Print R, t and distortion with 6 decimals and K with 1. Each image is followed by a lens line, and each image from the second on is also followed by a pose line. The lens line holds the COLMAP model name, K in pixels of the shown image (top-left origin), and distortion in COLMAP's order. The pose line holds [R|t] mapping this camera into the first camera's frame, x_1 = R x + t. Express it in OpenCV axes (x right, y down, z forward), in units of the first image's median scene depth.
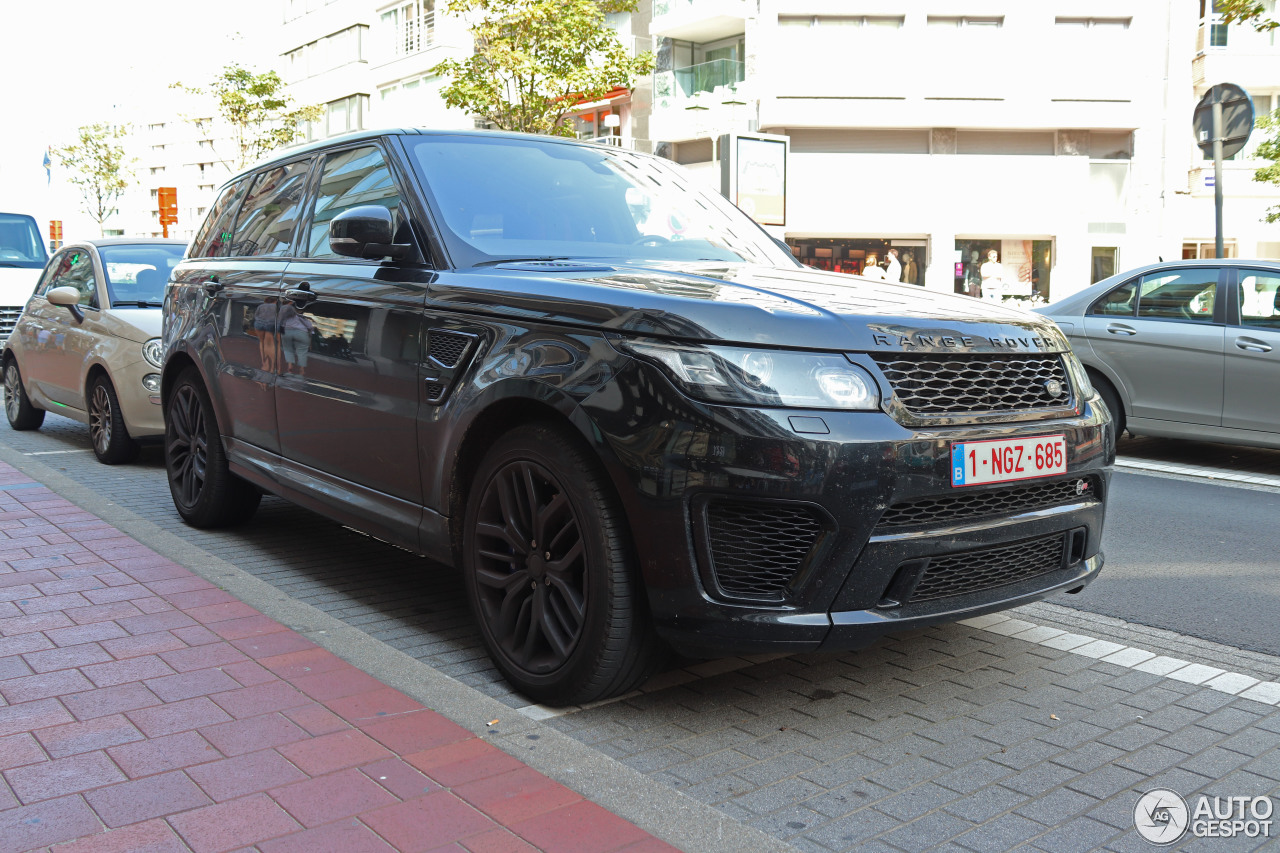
lens RADIAL K [[1163.9, 0, 640.0], [0, 1163.9, 426.5], [0, 0, 1]] dist [-0.150003, 0.127486]
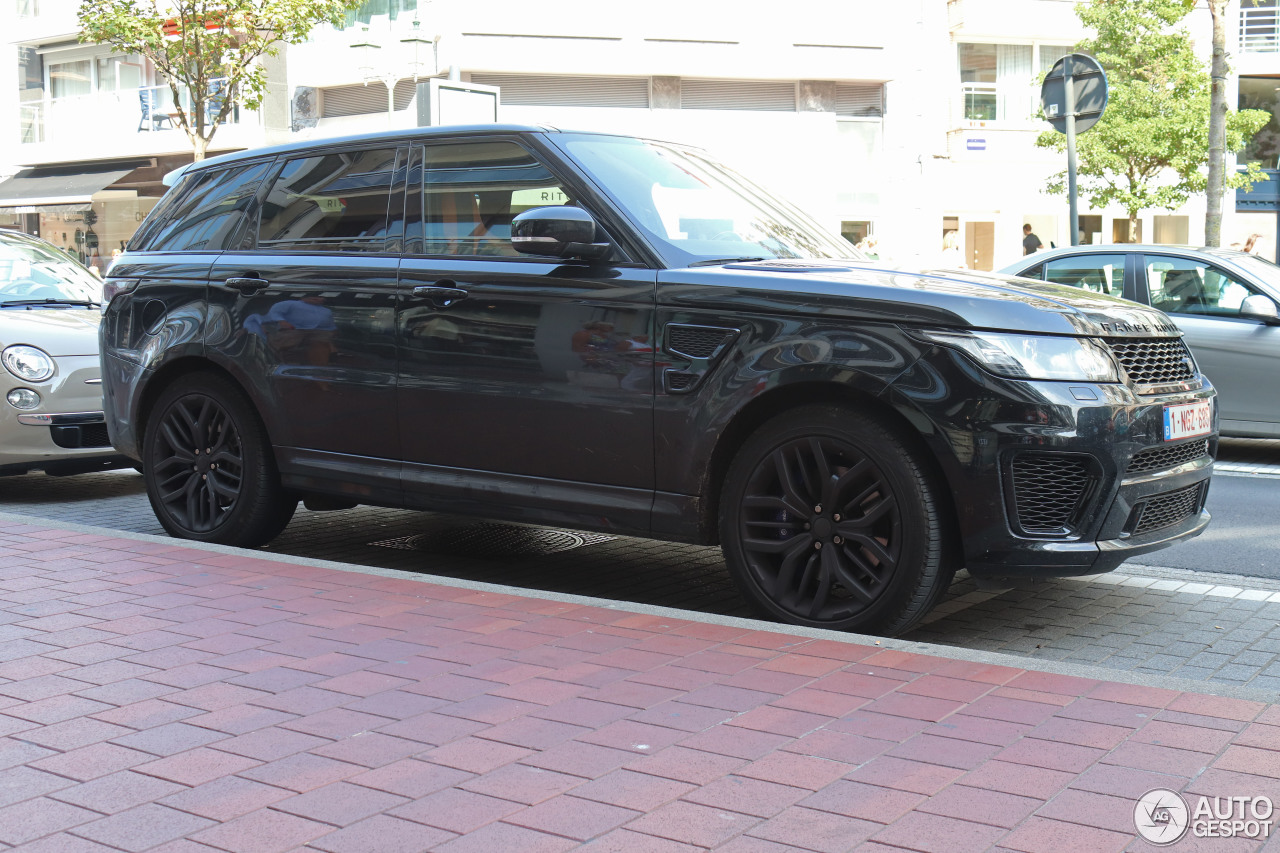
lens RADIAL K [[1547.6, 0, 640.0], [0, 1547.6, 426.5], [0, 0, 1]] dist [-0.085310, 0.023012]
pose [[0.959162, -0.032598, 0.280974, -0.396634], [0.038289, 0.999157, -0.014788, 0.020460], [-0.280255, 0.024943, 0.959601, -0.242728]]
